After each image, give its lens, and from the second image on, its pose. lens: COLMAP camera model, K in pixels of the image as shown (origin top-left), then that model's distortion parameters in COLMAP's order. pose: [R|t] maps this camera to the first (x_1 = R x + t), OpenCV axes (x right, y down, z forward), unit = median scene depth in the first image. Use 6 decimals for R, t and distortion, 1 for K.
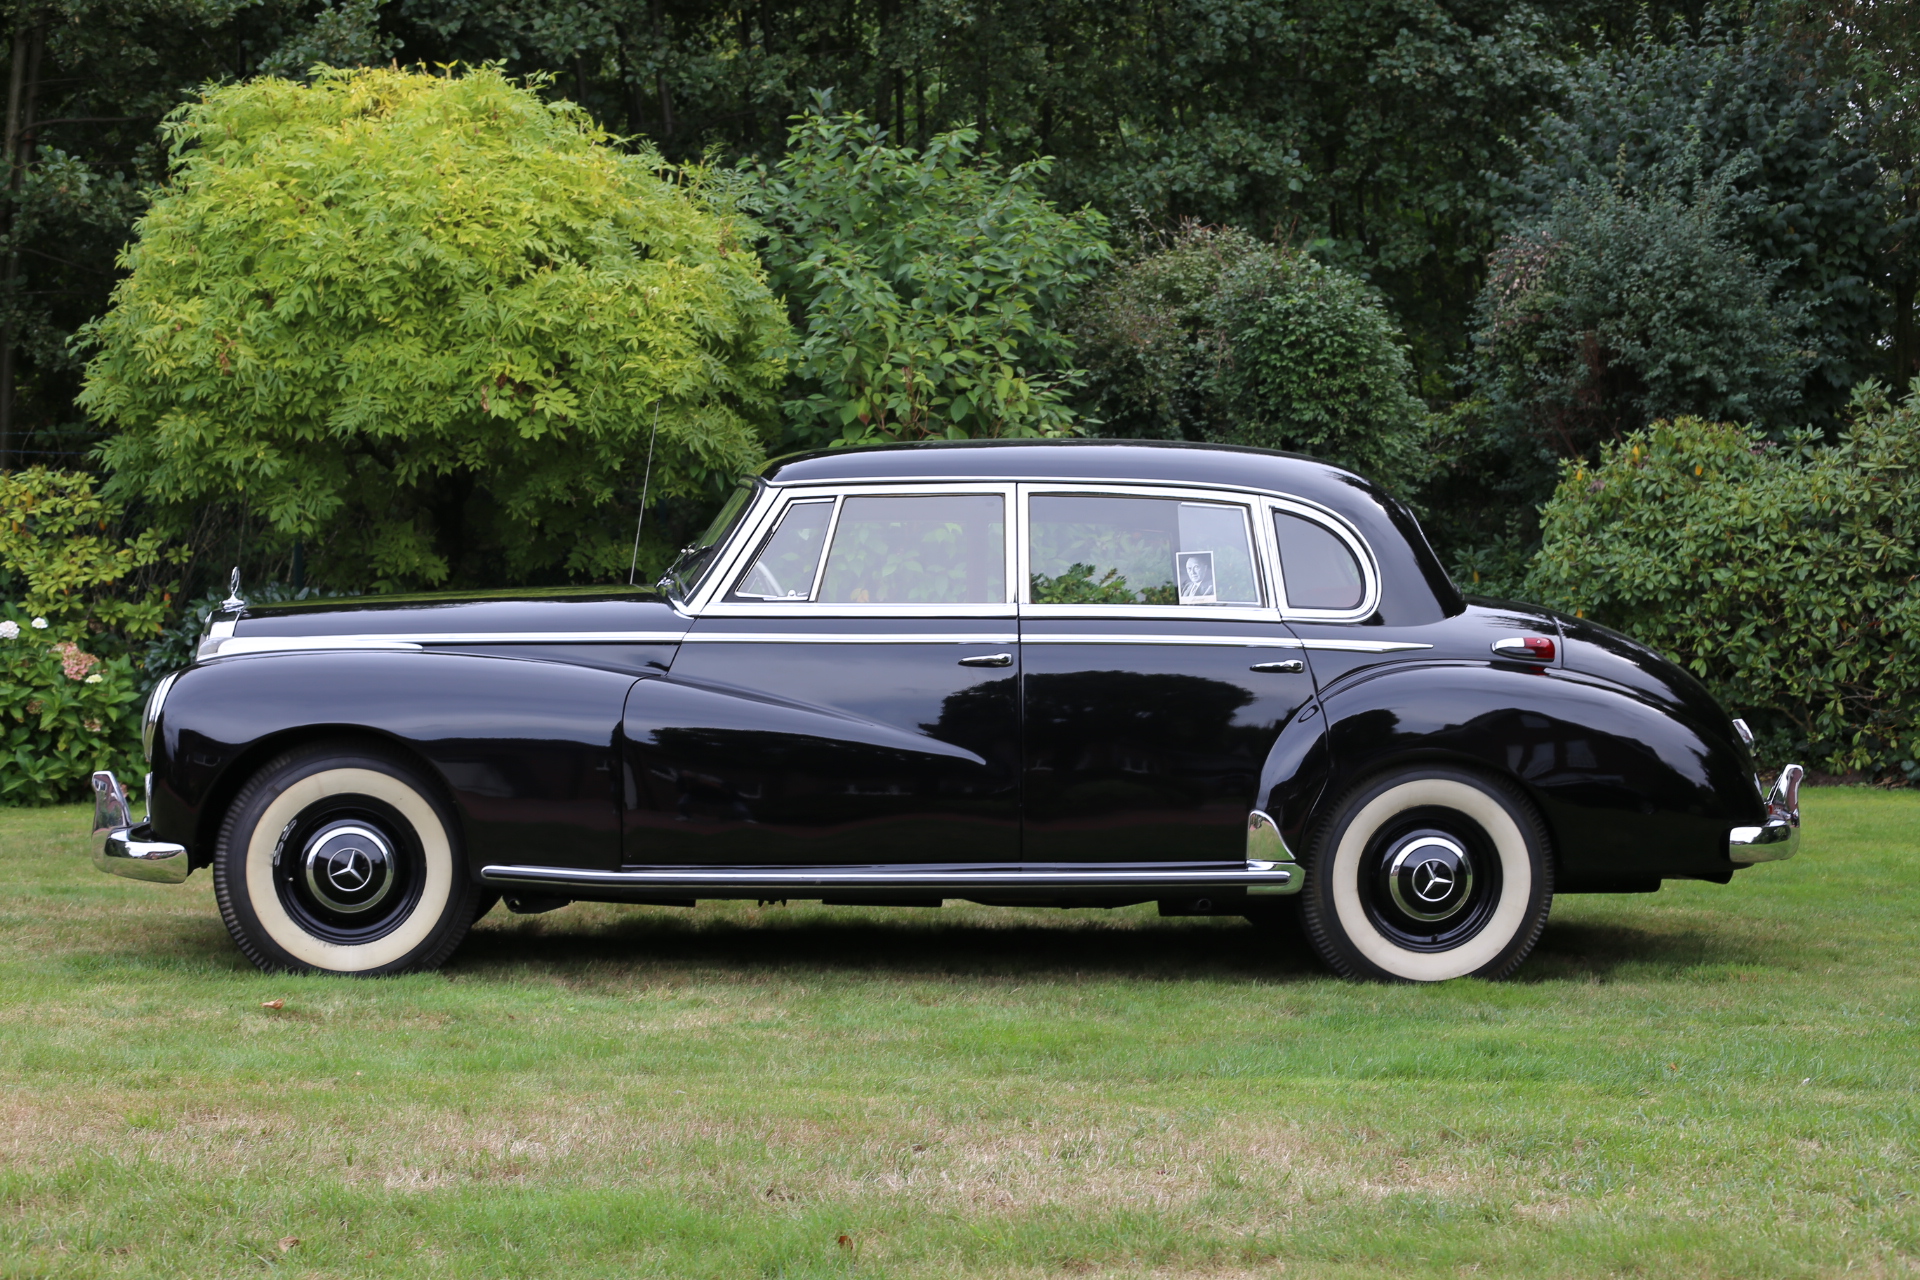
lens RADIAL K [[2808.7, 0, 960.0], [0, 2808.7, 640.0], [0, 0, 1]] dist [-0.138498, 0.145743]
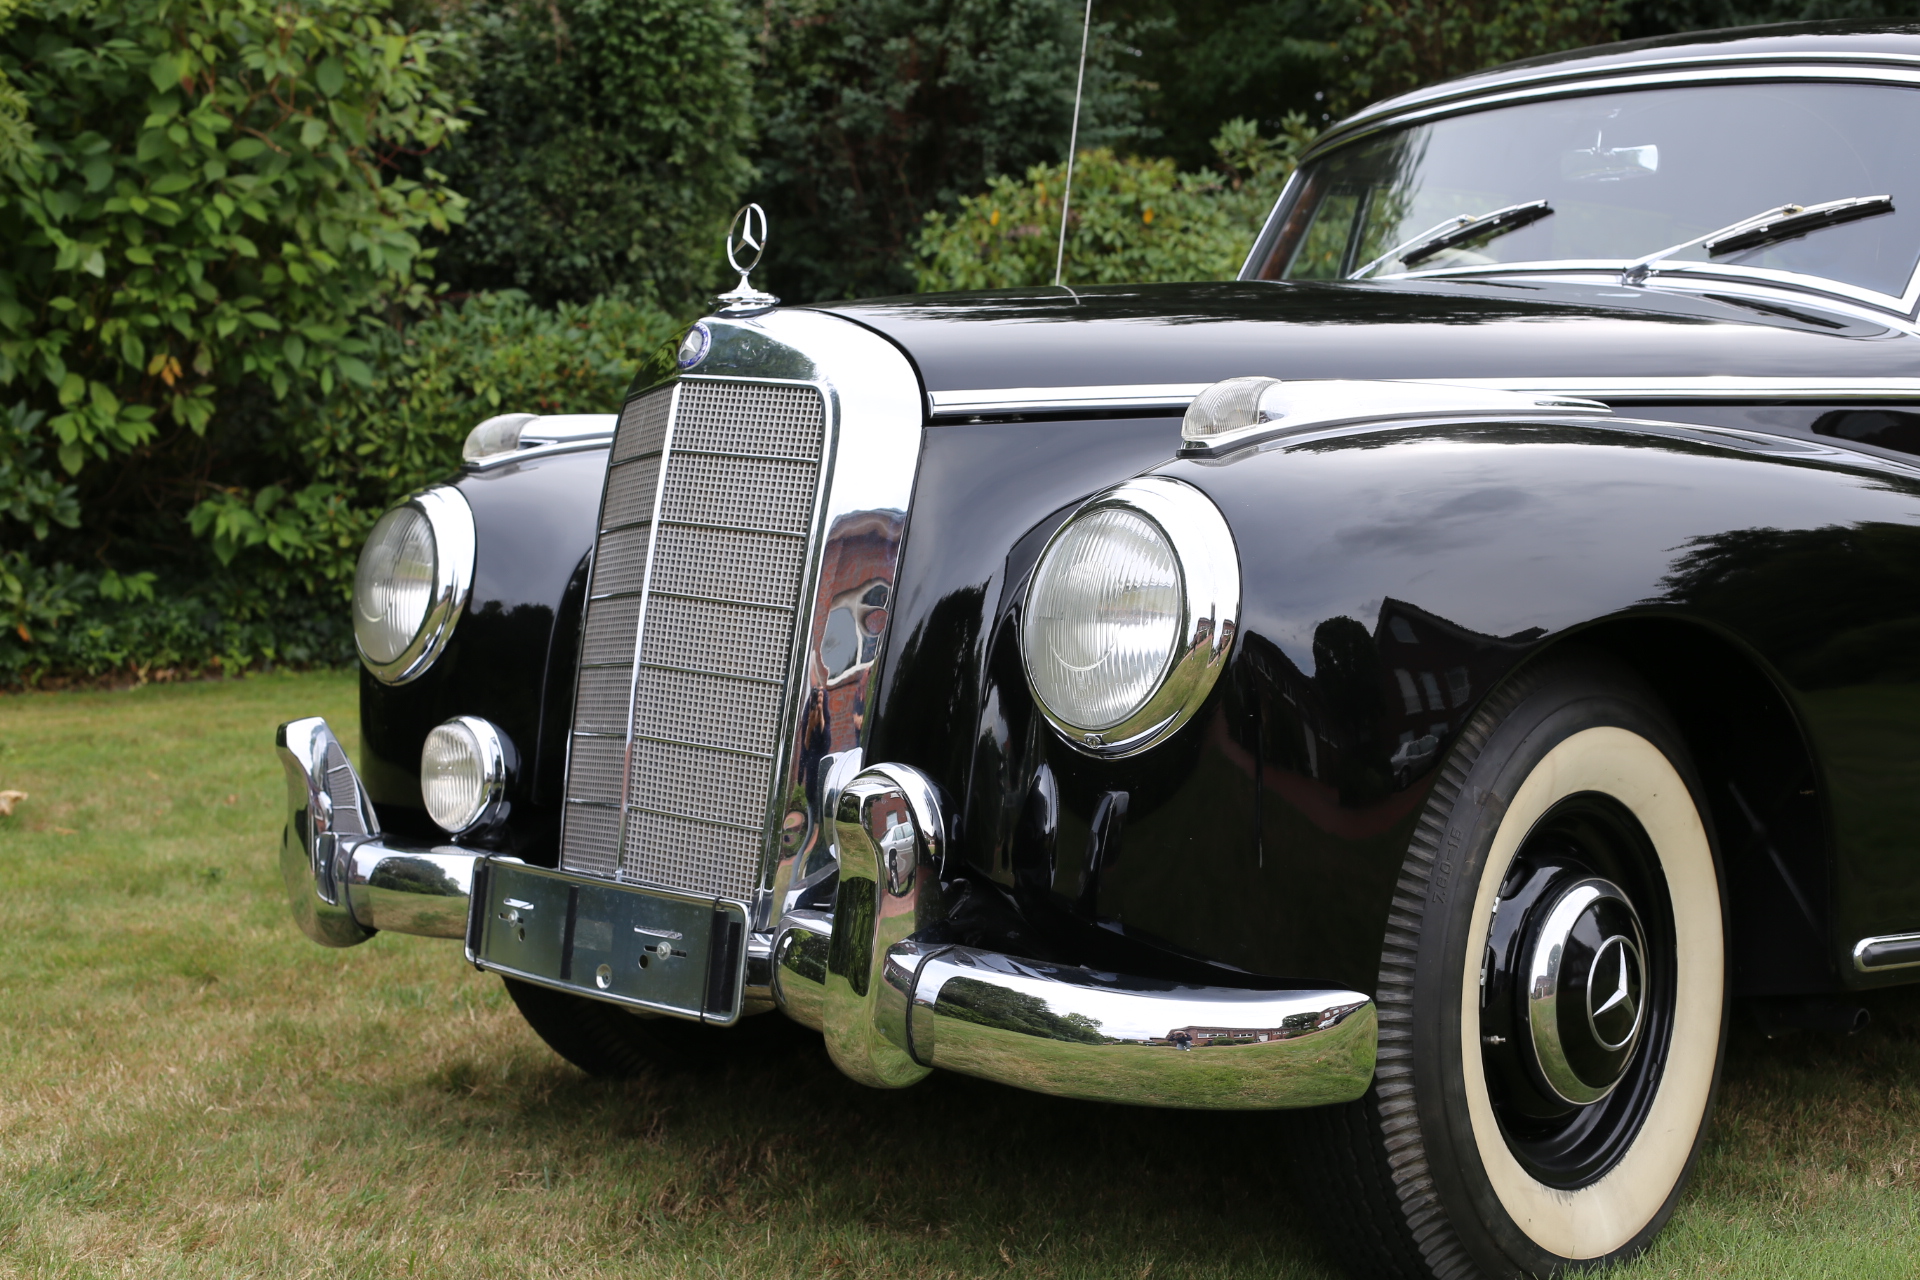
lens RADIAL K [[2816.3, 0, 960.0], [0, 2816.3, 640.0], [0, 0, 1]] dist [-0.144453, 0.149420]
pose [[0.805086, -0.049156, 0.591118, -0.270157], [0.009623, 0.997511, 0.069844, 0.003609], [-0.593081, -0.050542, 0.803555, 0.394393]]
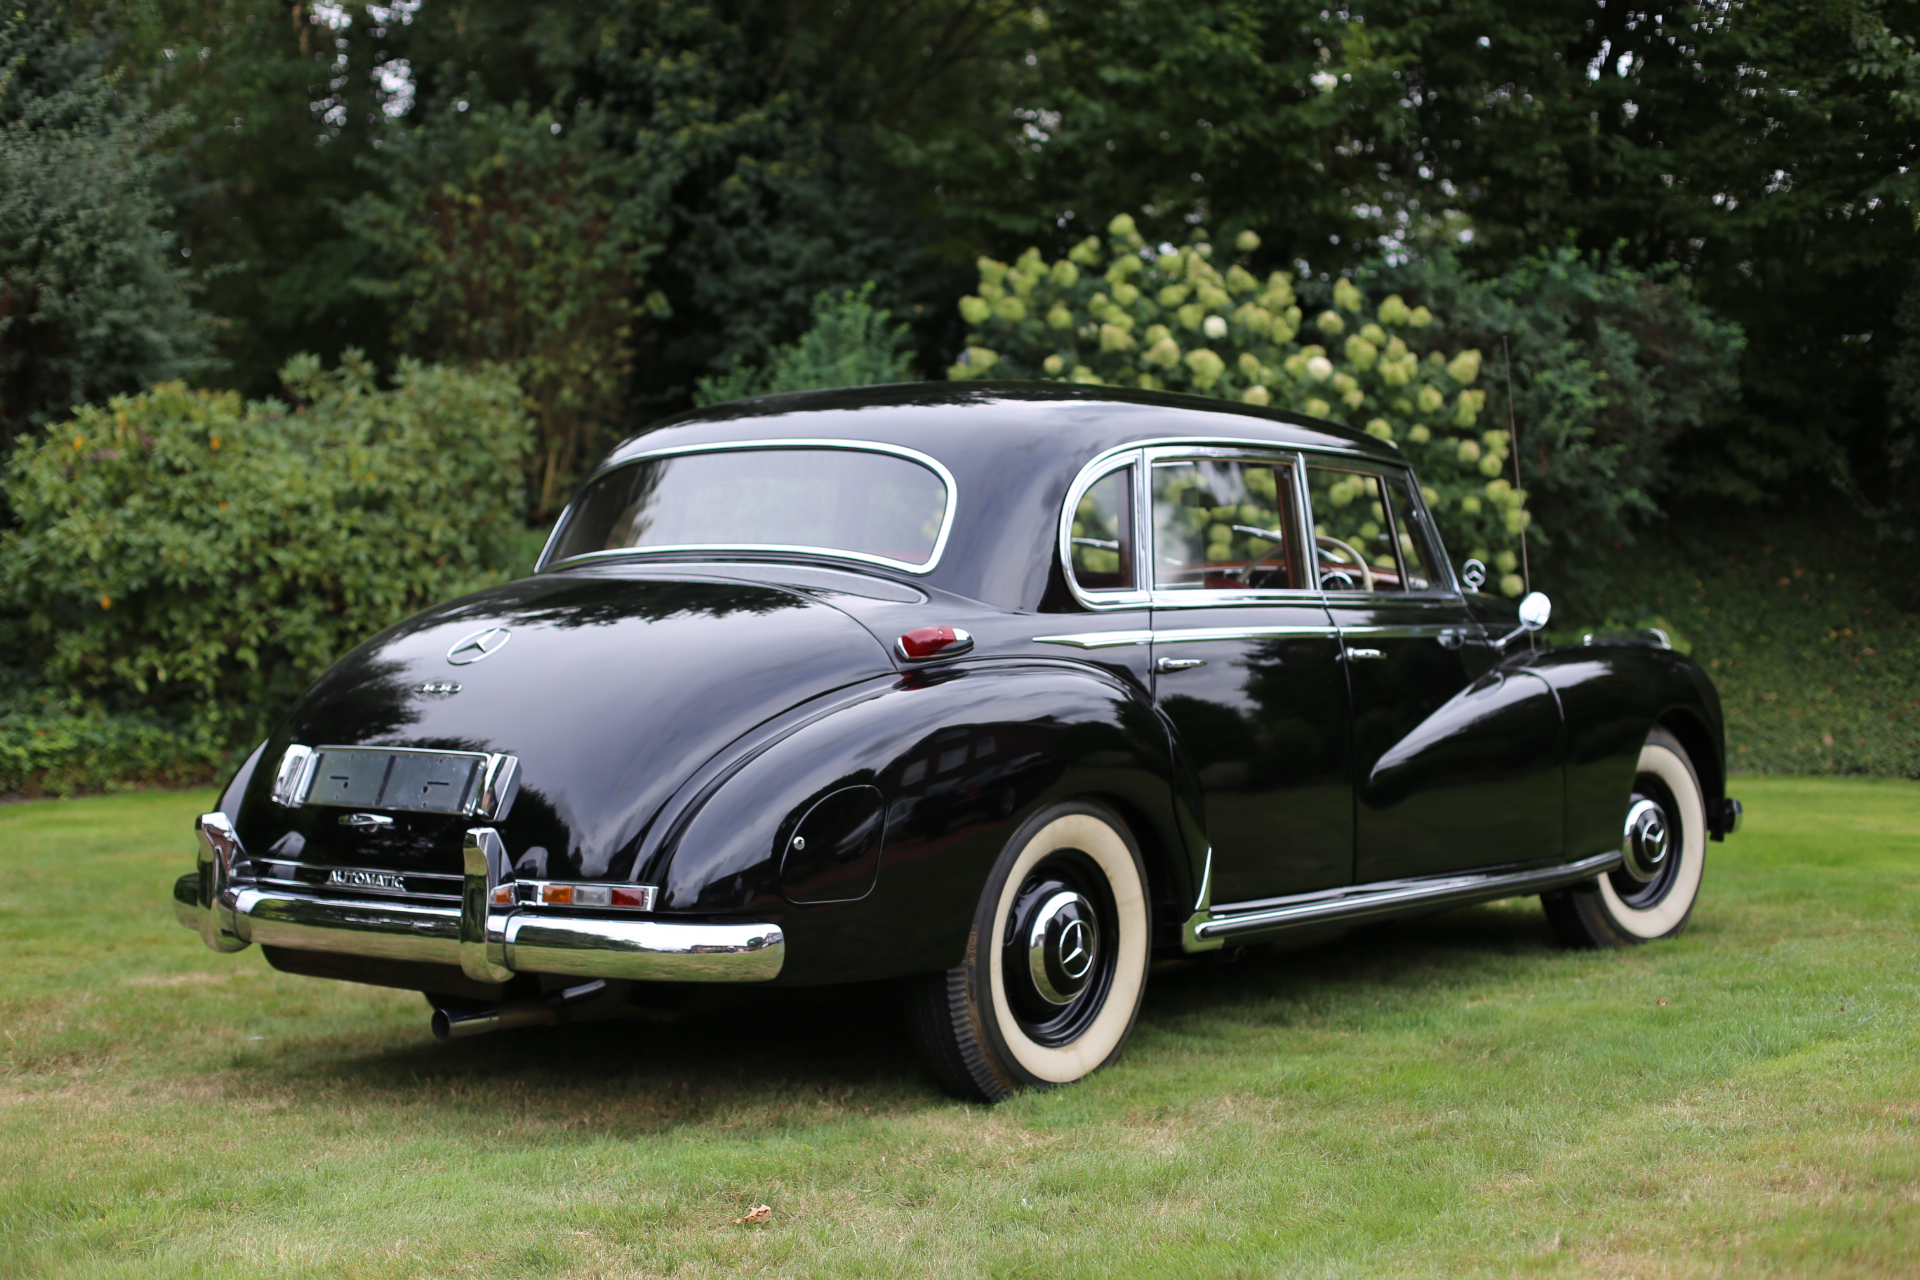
lens RADIAL K [[2808.7, 0, 960.0], [0, 2808.7, 640.0], [0, 0, 1]] dist [-0.138498, 0.145743]
pose [[0.593374, -0.016202, 0.804763, -0.340989], [0.013152, 0.999859, 0.010432, -0.002271], [-0.804819, 0.004394, 0.593504, 0.269012]]
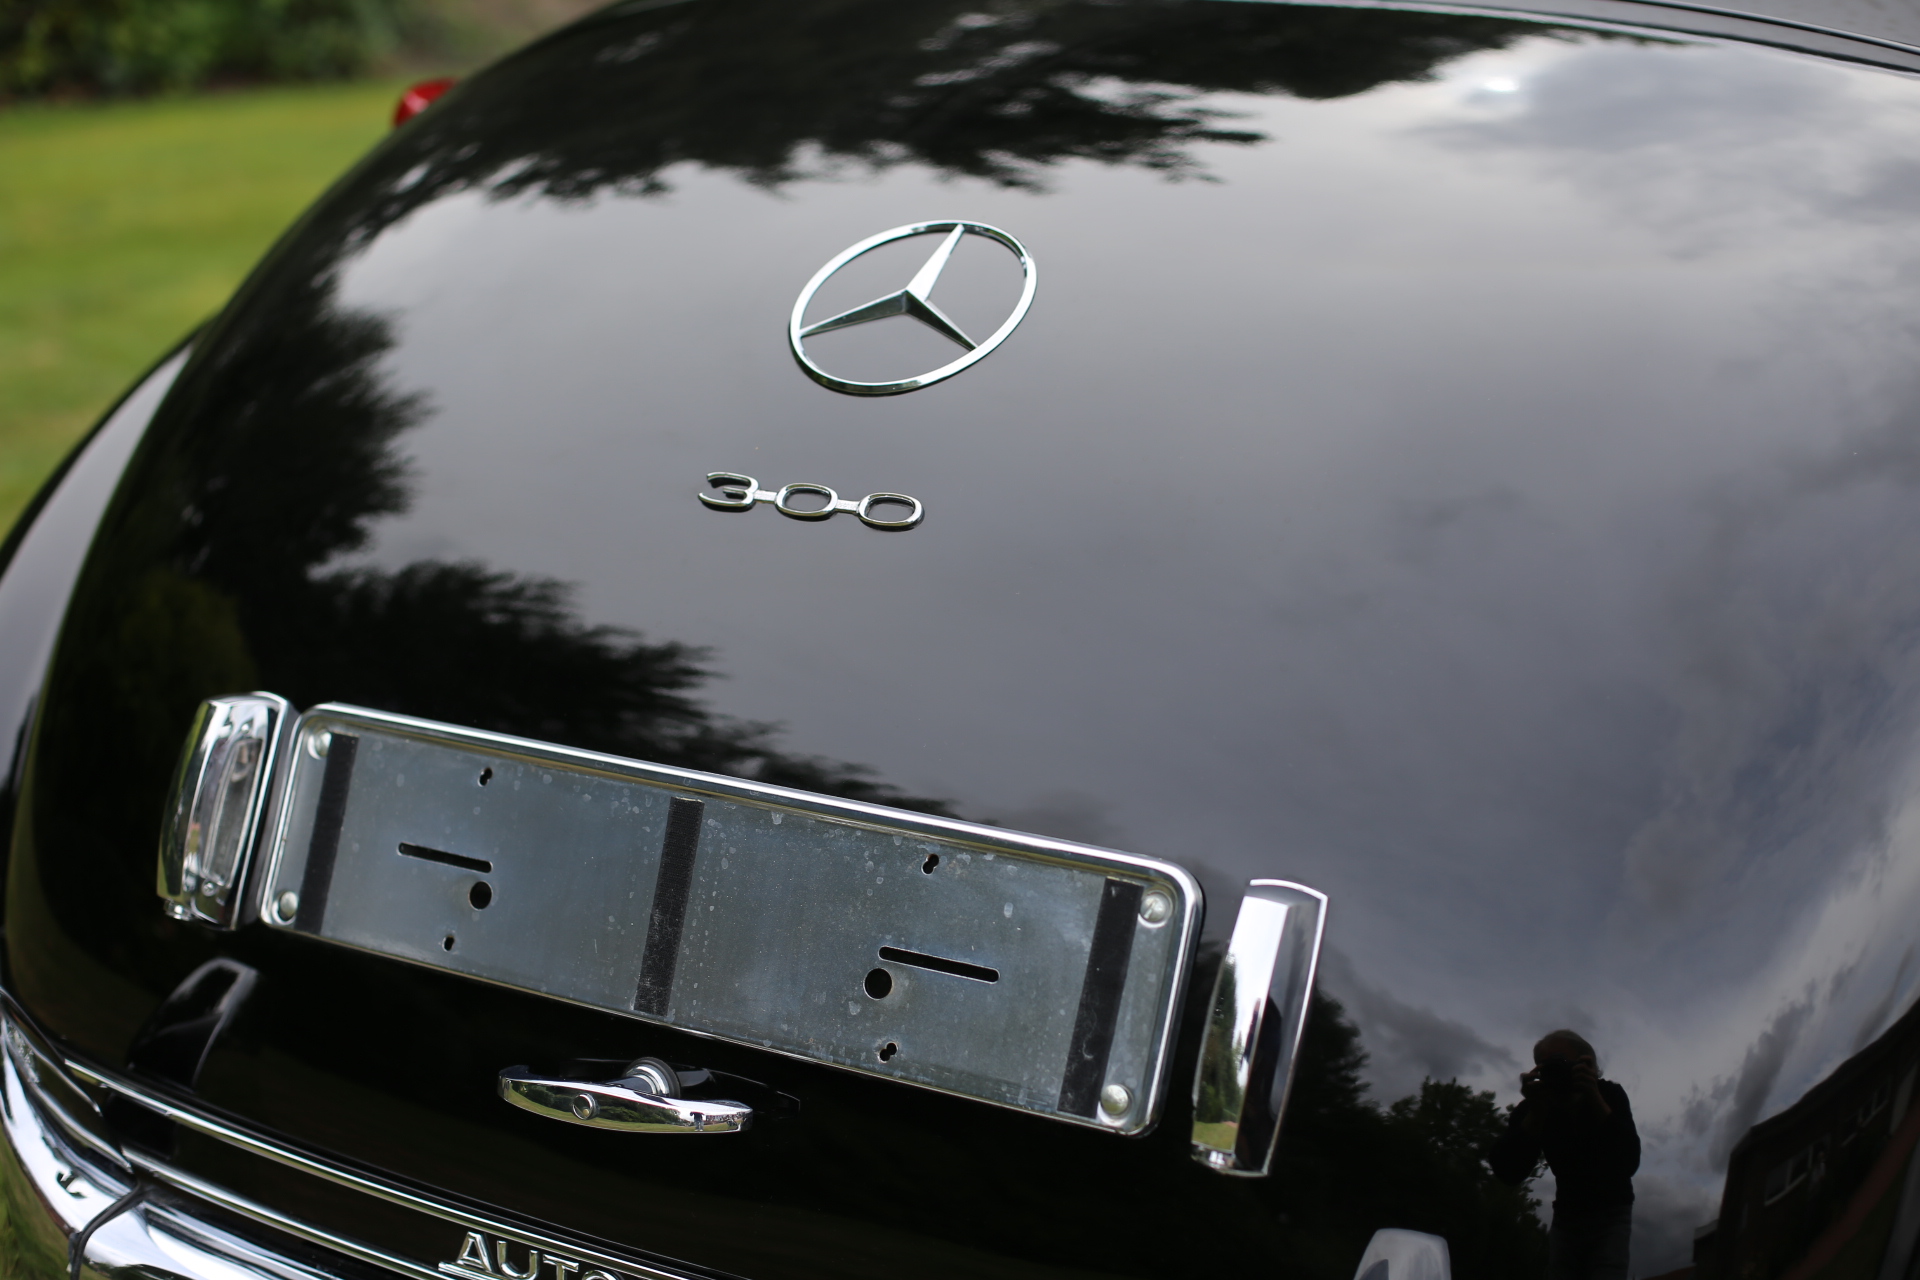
lens RADIAL K [[2954.1, 0, 960.0], [0, 2954.1, 640.0], [0, 0, 1]] dist [-0.362826, 0.029679]
pose [[0.446997, -0.255781, 0.857187, -0.160478], [0.005502, 0.959017, 0.283297, -0.017742], [-0.894519, -0.121917, 0.430085, 0.507723]]
